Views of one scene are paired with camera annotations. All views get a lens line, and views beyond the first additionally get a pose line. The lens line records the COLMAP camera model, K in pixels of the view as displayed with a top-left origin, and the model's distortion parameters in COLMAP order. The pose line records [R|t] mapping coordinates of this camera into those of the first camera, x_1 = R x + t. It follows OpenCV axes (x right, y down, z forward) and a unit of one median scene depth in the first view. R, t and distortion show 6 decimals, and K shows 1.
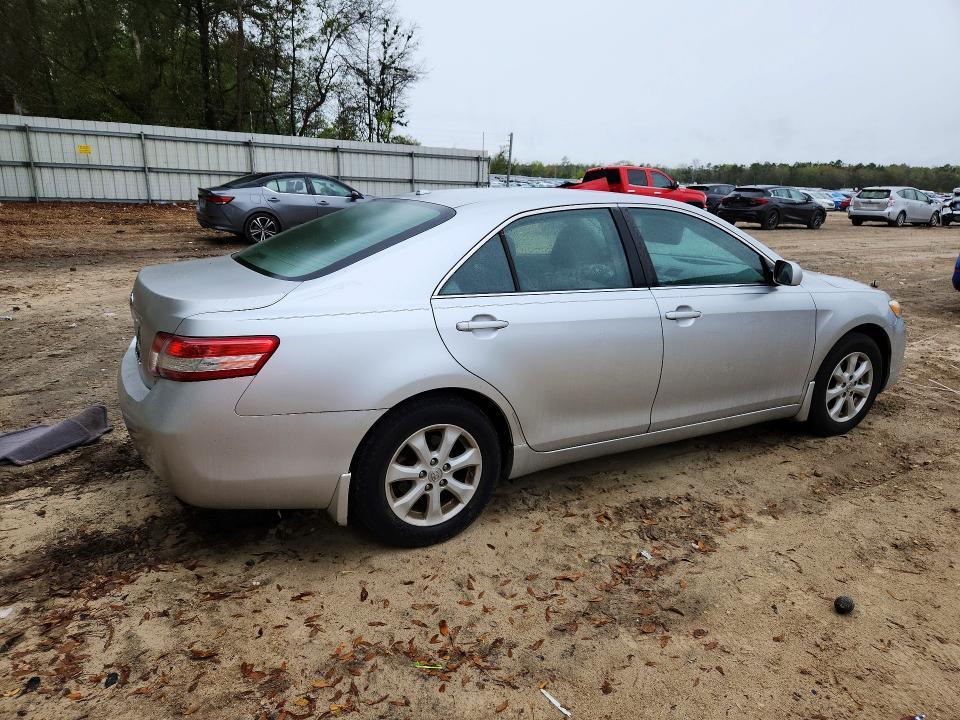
lens RADIAL K [[637.7, 0, 480.0], [0, 637.7, 360.0], [0, 0, 1]] dist [0.068227, -0.054601]
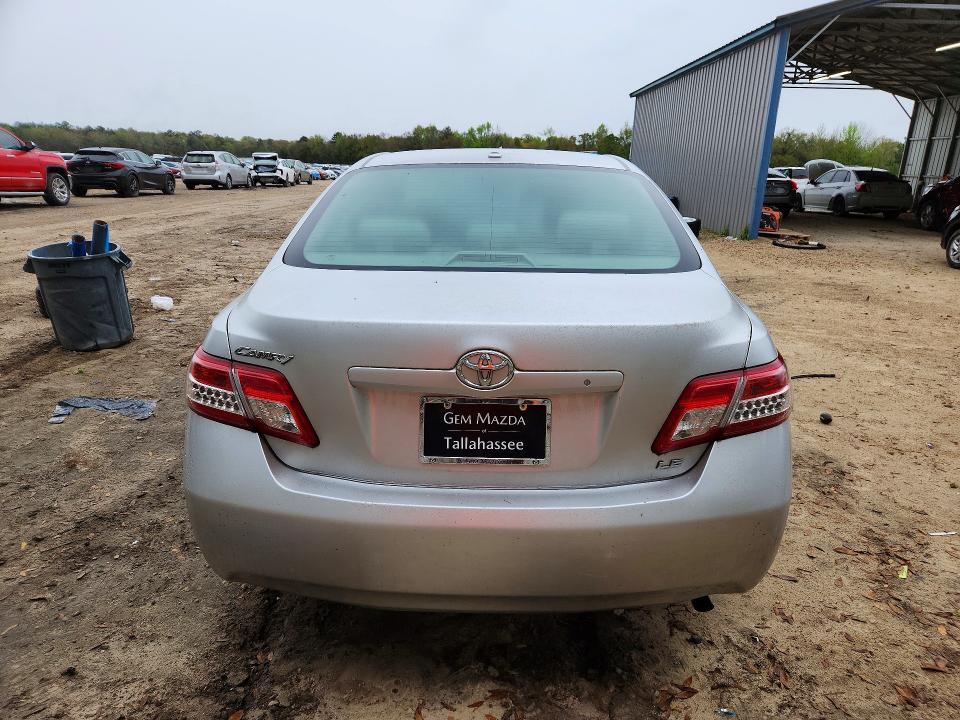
lens RADIAL K [[637.7, 0, 480.0], [0, 637.7, 360.0], [0, 0, 1]] dist [0.068227, -0.054601]
pose [[0.514532, -0.266490, 0.815009, -0.452016], [0.224462, 0.959196, 0.171929, -0.088807], [-0.827571, 0.094476, 0.553353, 0.325988]]
